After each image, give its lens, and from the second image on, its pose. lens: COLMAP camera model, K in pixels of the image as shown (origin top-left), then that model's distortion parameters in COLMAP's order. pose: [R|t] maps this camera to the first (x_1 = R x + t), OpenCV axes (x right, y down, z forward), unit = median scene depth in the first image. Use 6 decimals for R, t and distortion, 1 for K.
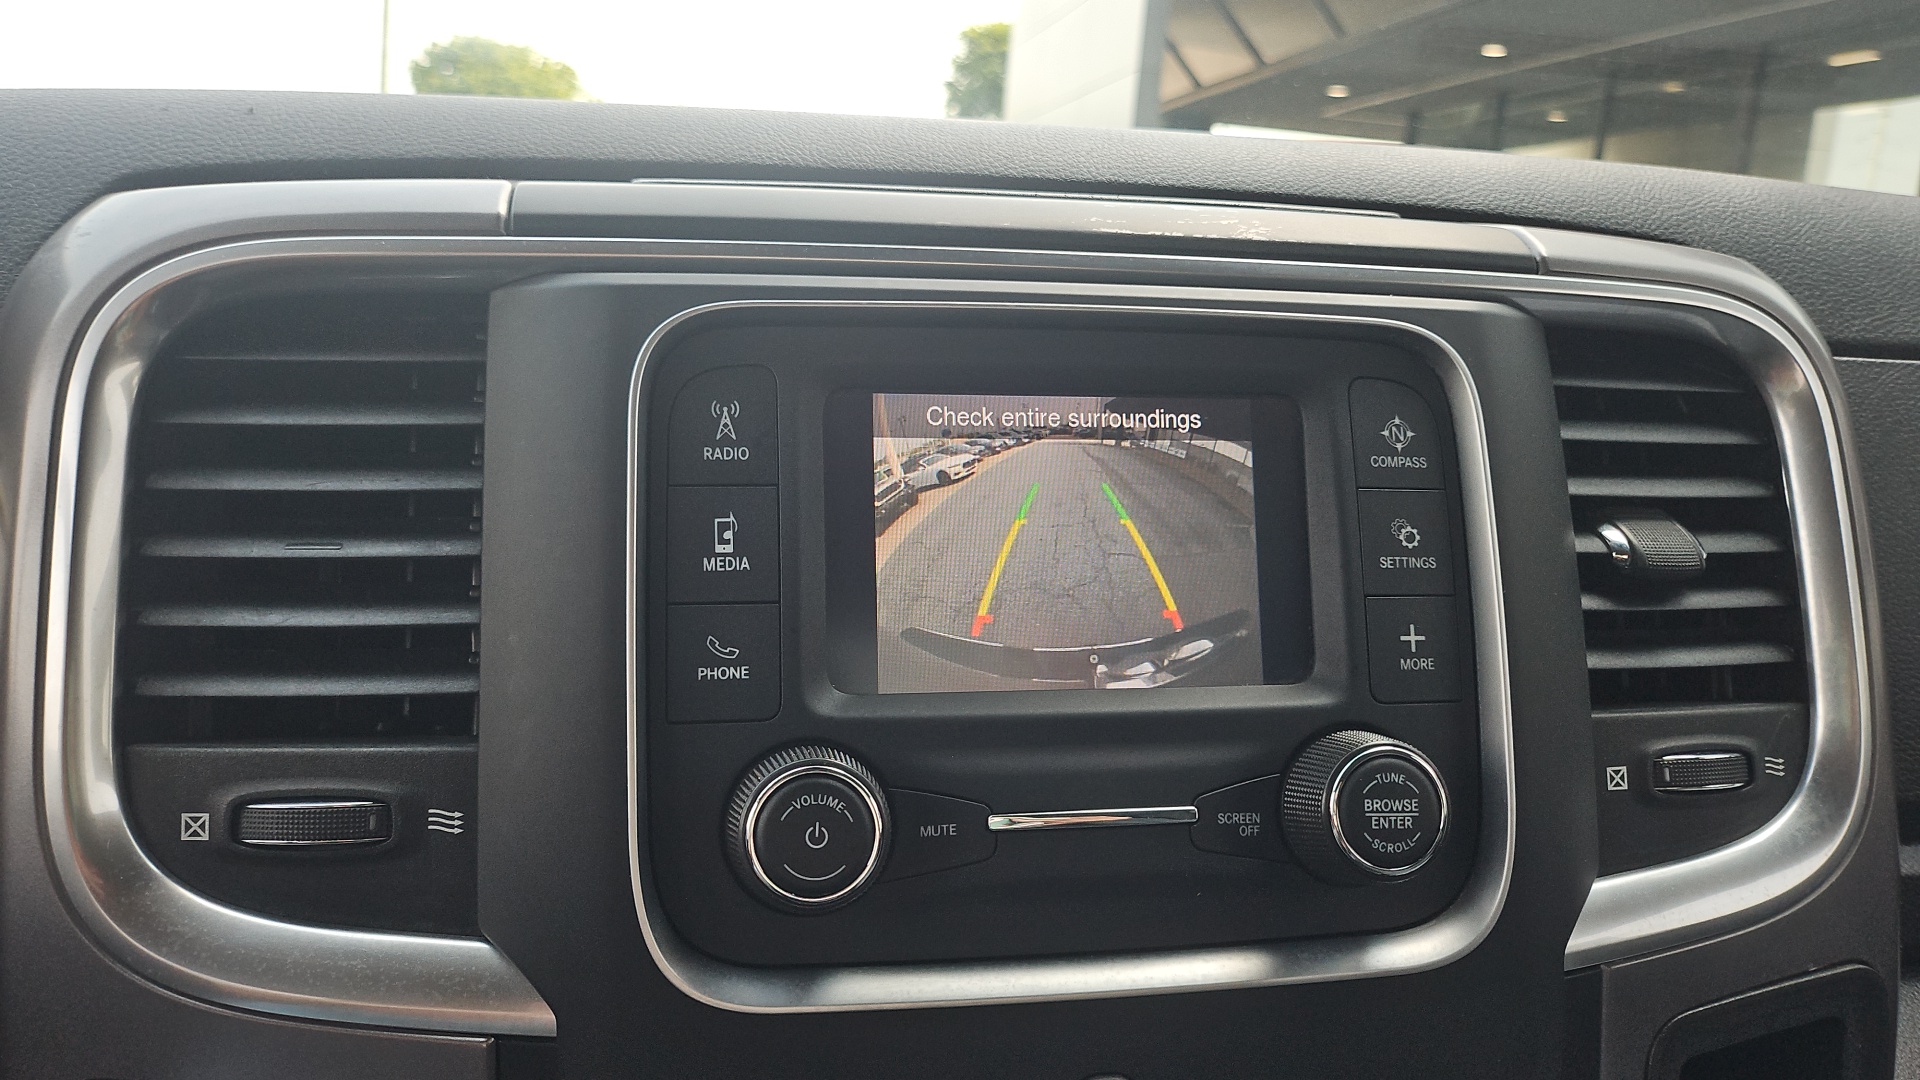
lens RADIAL K [[1357.0, 0, 953.6], [0, 1357.0, 552.4], [0, 0, 1]] dist [0.047766, -0.061341]
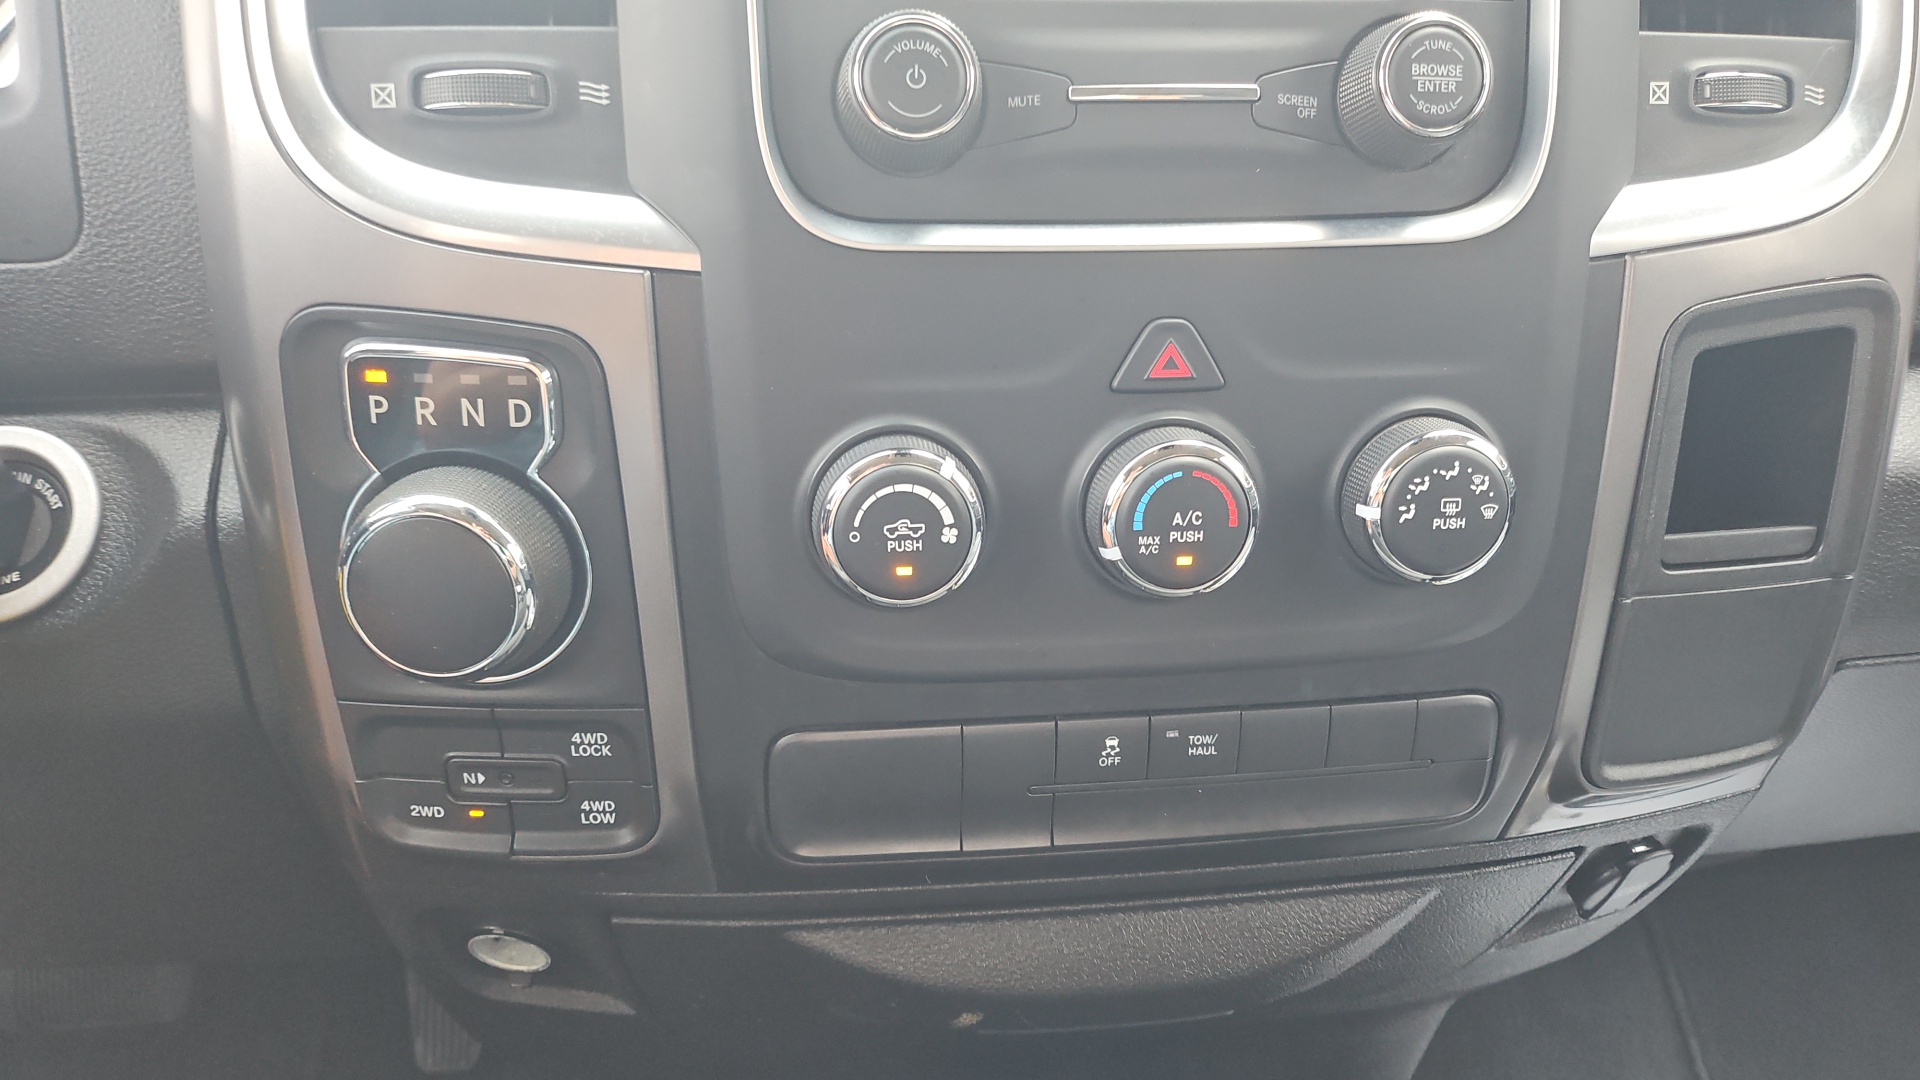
lens RADIAL K [[1357.0, 0, 970.3], [0, 1357.0, 551.1], [0, 0, 1]] dist [0.047766, -0.061341]
pose [[0.998229, 0.001113, -0.059480, 0.011129], [0.010718, 0.980101, 0.198210, 0.328471], [0.058517, -0.198497, 0.978353, -0.168973]]
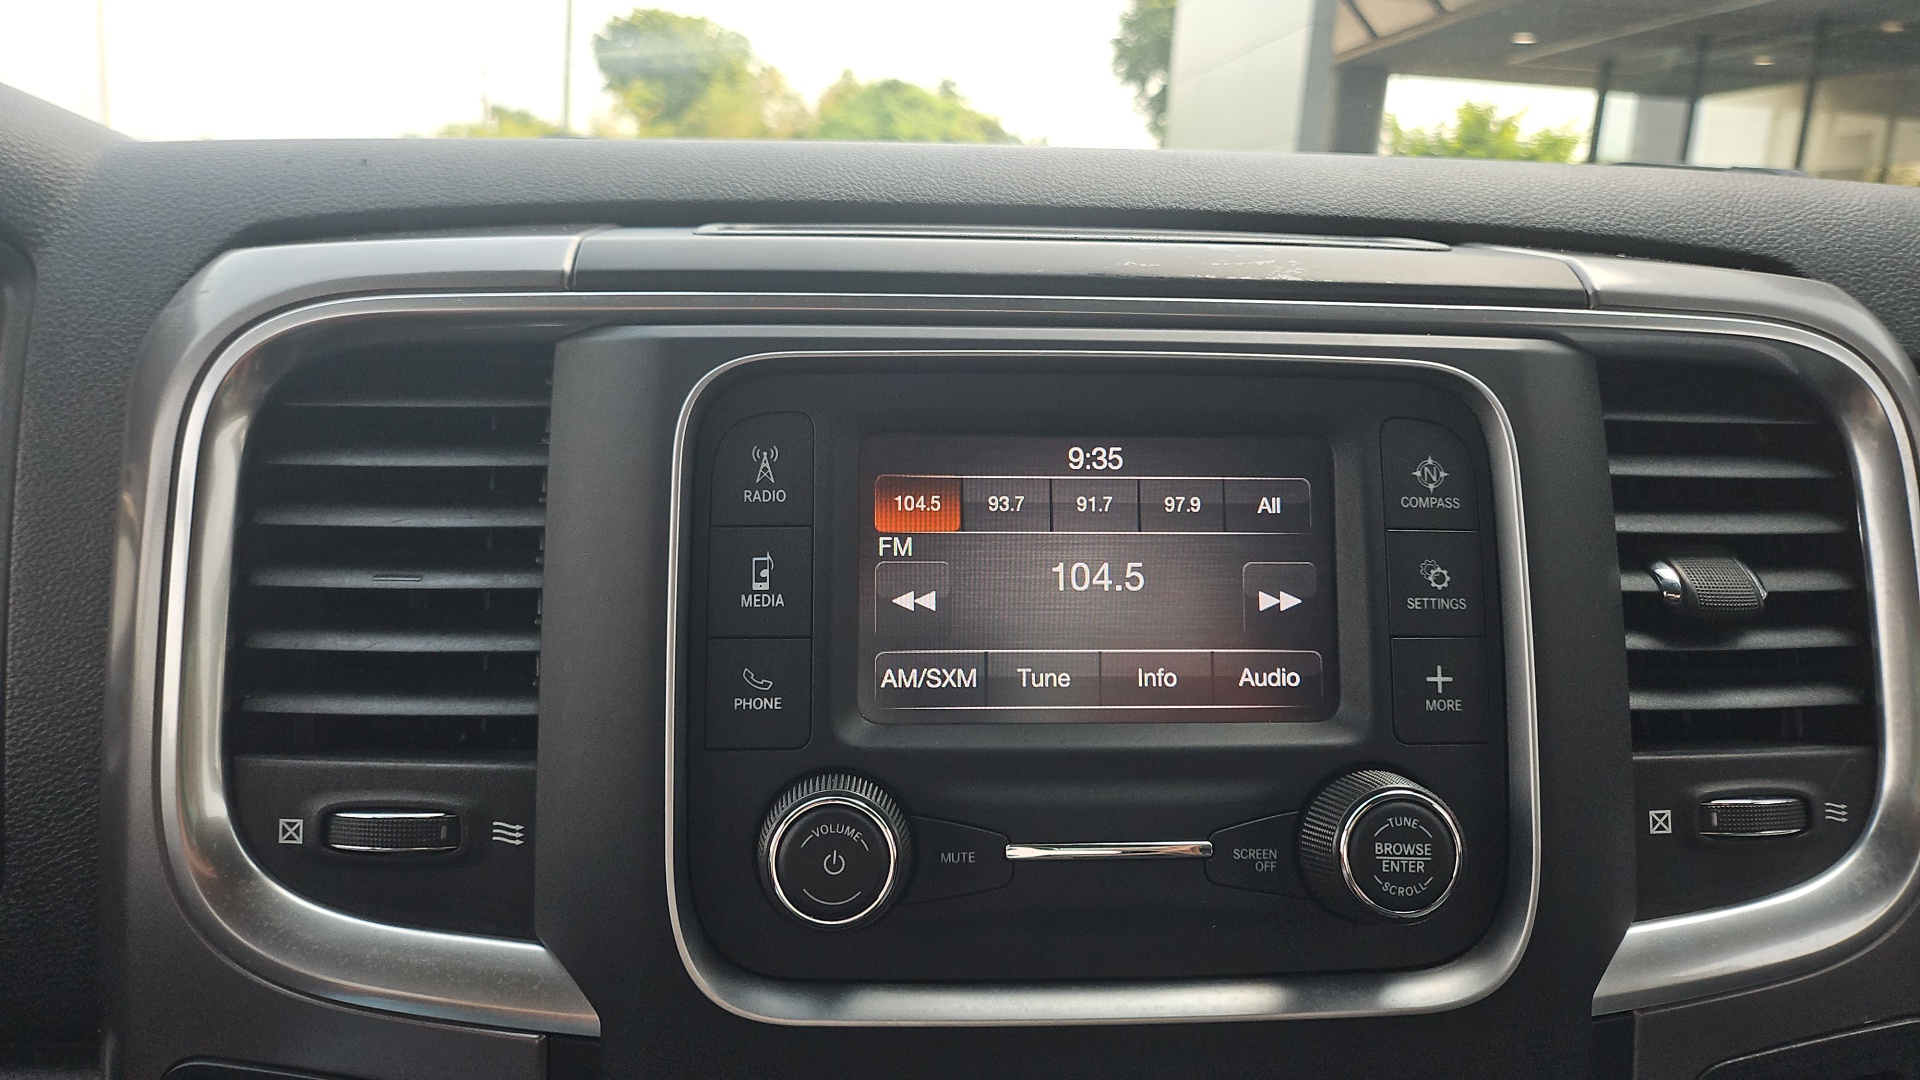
lens RADIAL K [[1357.0, 0, 966.9], [0, 1357.0, 535.6], [0, 0, 1]] dist [0.047766, -0.061341]
pose [[0.993940, 0.011166, -0.109351, 0.102612], [-0.009446, 0.999824, 0.016237, -0.058247], [0.109513, -0.015106, 0.993871, -0.037760]]
